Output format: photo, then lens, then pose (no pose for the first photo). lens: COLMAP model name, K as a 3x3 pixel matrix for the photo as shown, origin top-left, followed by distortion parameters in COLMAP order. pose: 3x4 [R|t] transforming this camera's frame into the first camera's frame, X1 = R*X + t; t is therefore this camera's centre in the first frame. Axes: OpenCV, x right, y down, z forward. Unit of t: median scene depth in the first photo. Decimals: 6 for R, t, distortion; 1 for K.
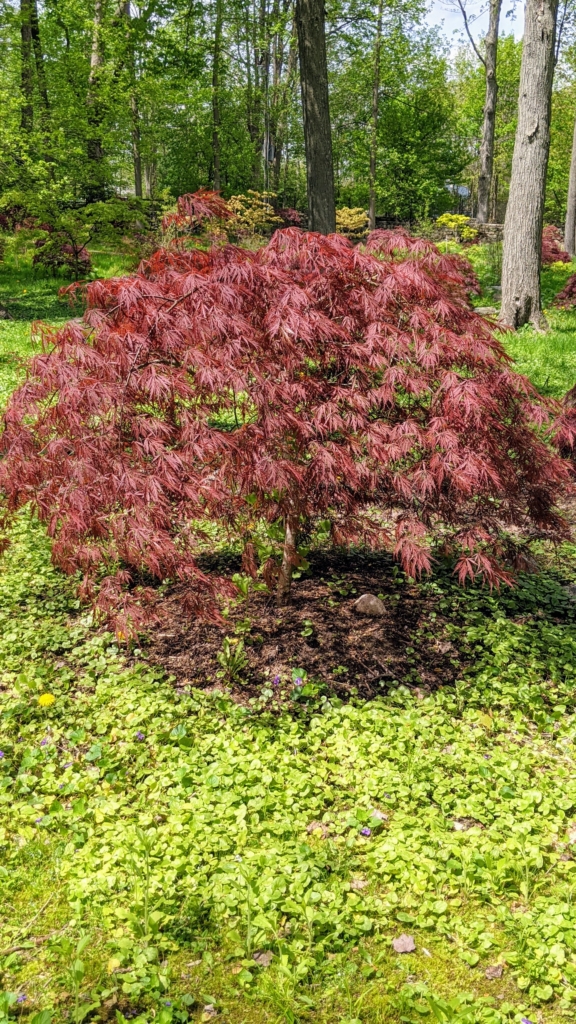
lens RADIAL K [[1022.7, 0, 287.8], [0, 1022.7, 511.8], [0, 0, 1]] dist [-0.003447, 0.000000]
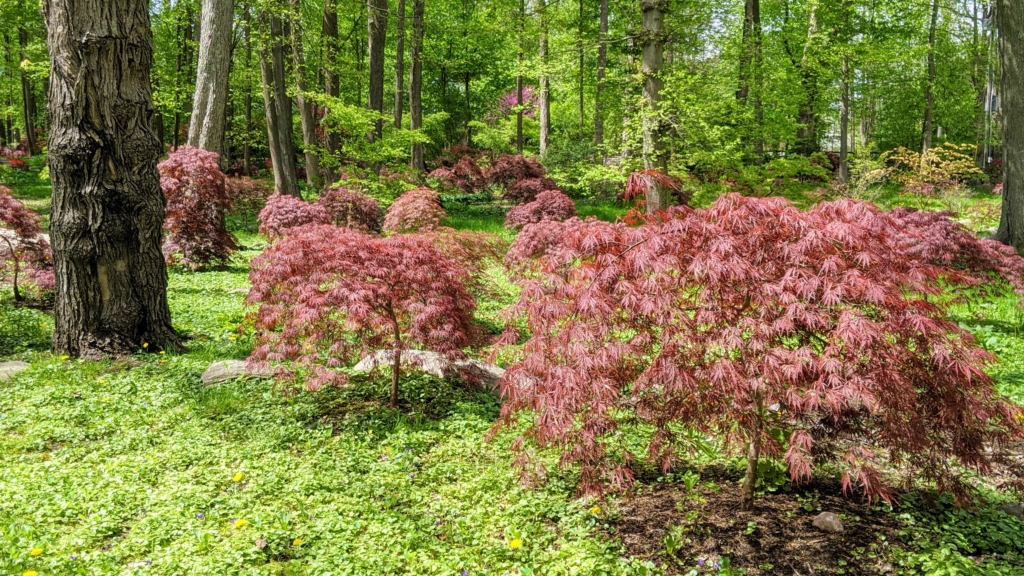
lens RADIAL K [[1022.7, 0, 512.3], [0, 1022.7, 288.3], [0, 0, 1]] dist [-0.003447, 0.000000]
pose [[0.881031, 0.036300, -0.471663, 0.285918], [-0.113075, 0.984309, -0.135462, 0.030672], [0.459345, 0.172680, 0.871312, -0.153655]]
